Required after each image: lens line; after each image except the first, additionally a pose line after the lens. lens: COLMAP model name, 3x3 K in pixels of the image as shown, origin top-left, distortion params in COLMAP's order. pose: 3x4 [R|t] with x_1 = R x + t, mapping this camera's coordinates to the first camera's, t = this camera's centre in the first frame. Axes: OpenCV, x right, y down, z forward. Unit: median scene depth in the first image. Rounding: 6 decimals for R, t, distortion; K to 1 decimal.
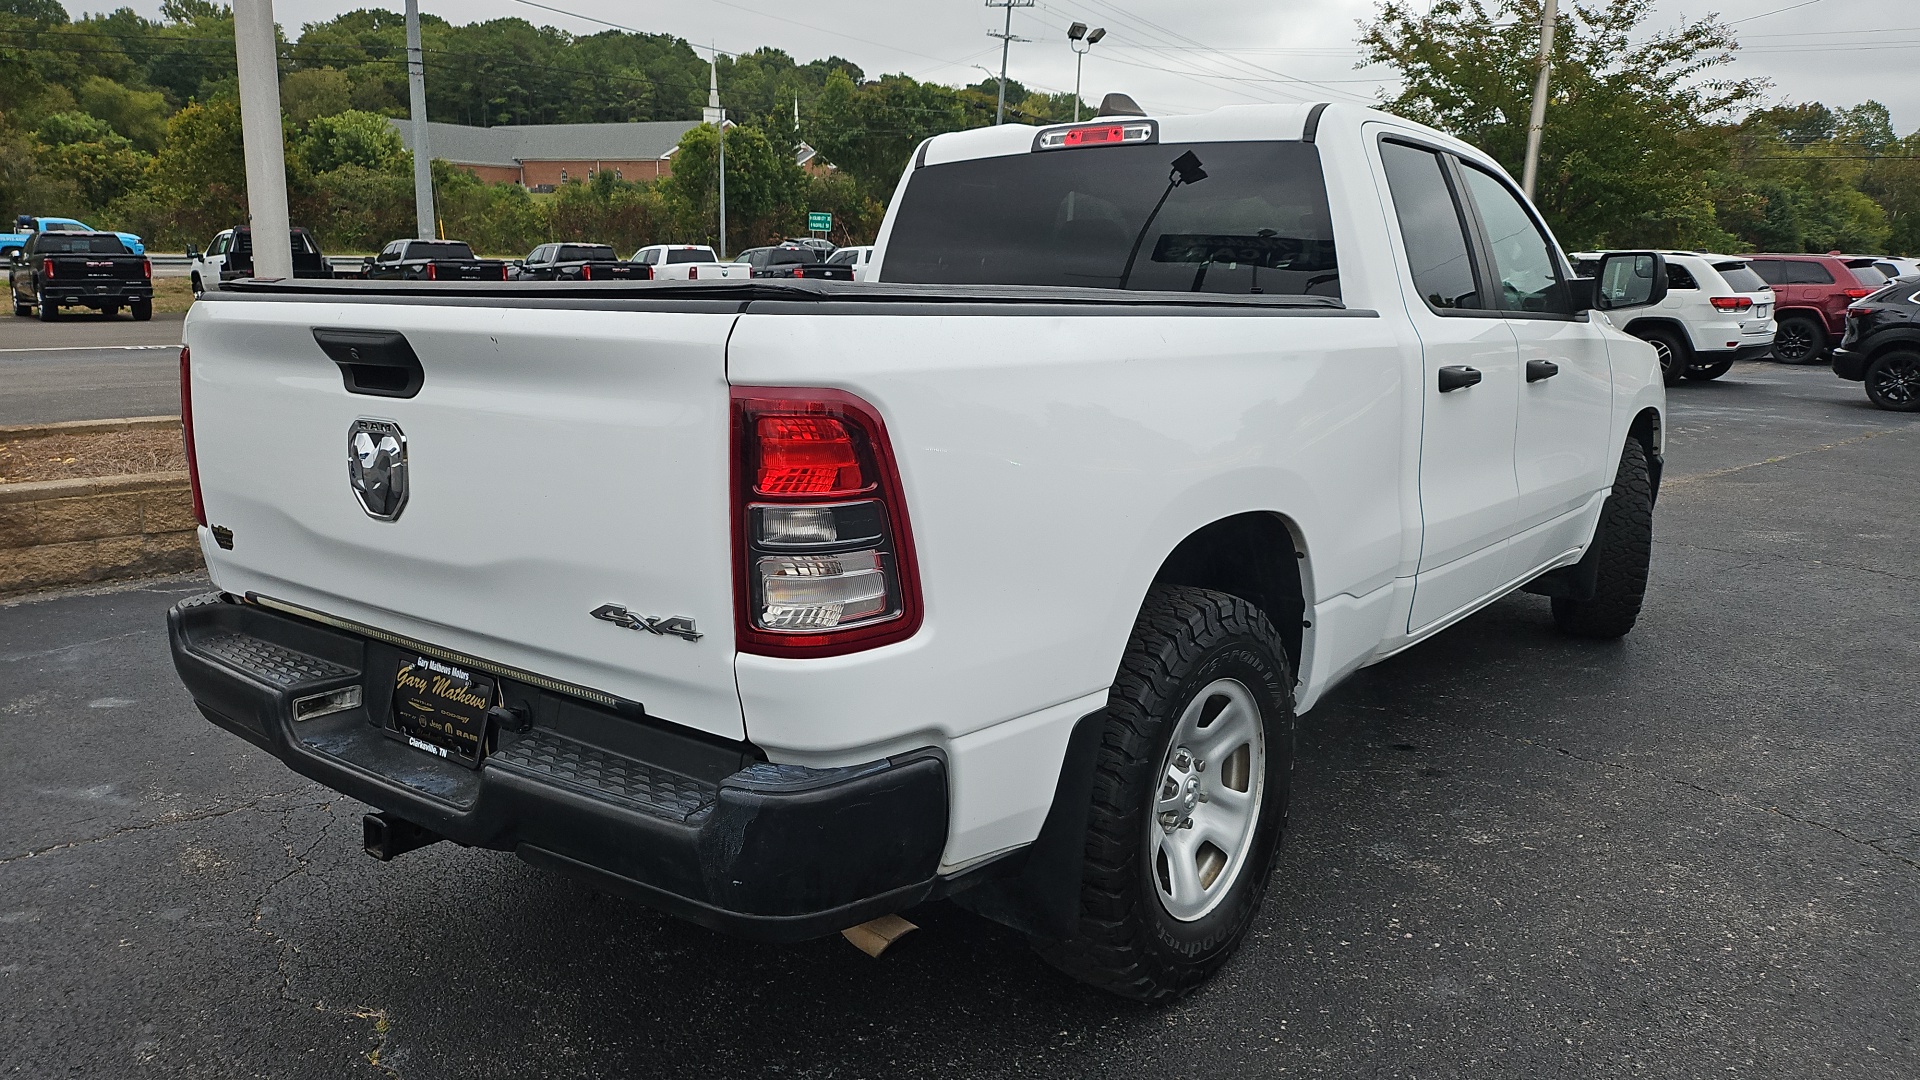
lens RADIAL K [[1324.9, 0, 971.5], [0, 1324.9, 531.2], [0, 0, 1]] dist [0.062037, -0.061457]
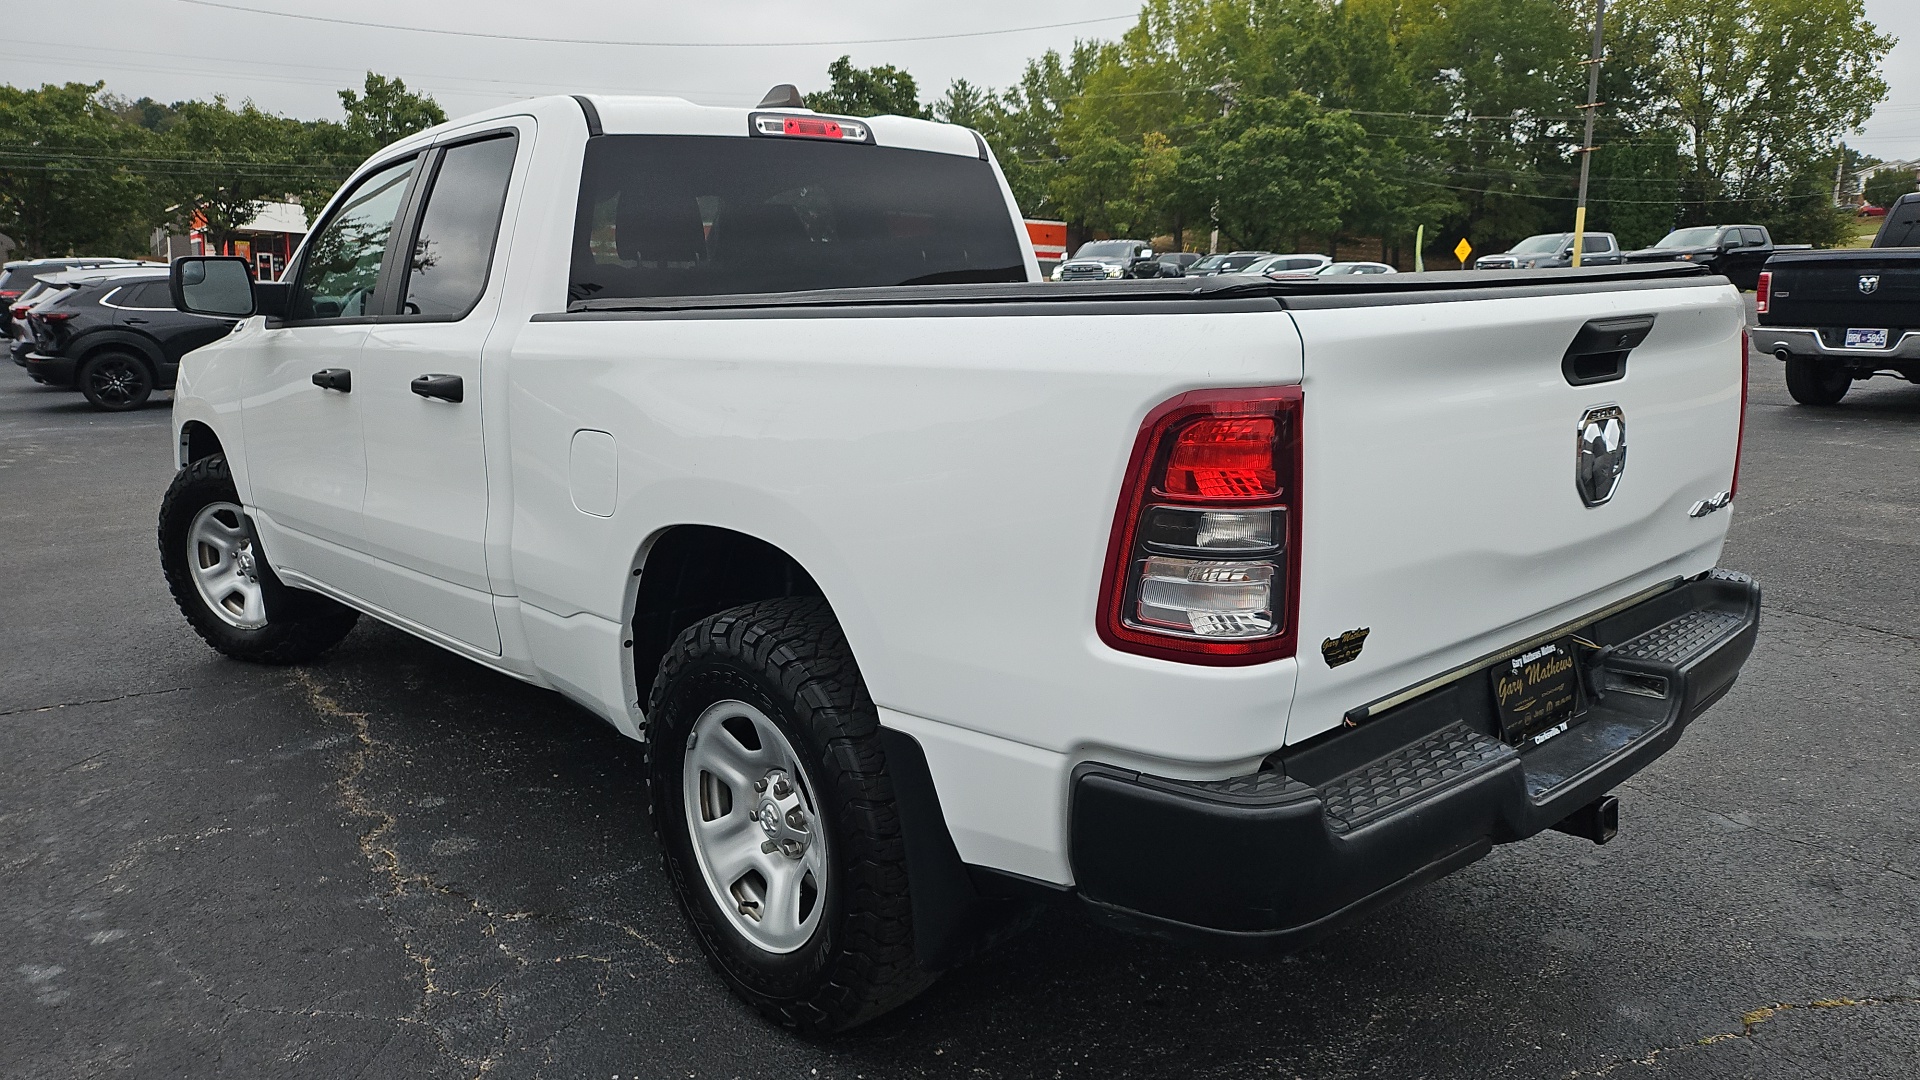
lens RADIAL K [[1324.9, 0, 971.5], [0, 1324.9, 531.2], [0, 0, 1]] dist [0.062037, -0.061457]
pose [[0.178308, -0.191947, 0.965071, -1.400129], [0.196232, 0.968024, 0.156278, -0.224464], [-0.964209, 0.161512, 0.210273, 1.160980]]
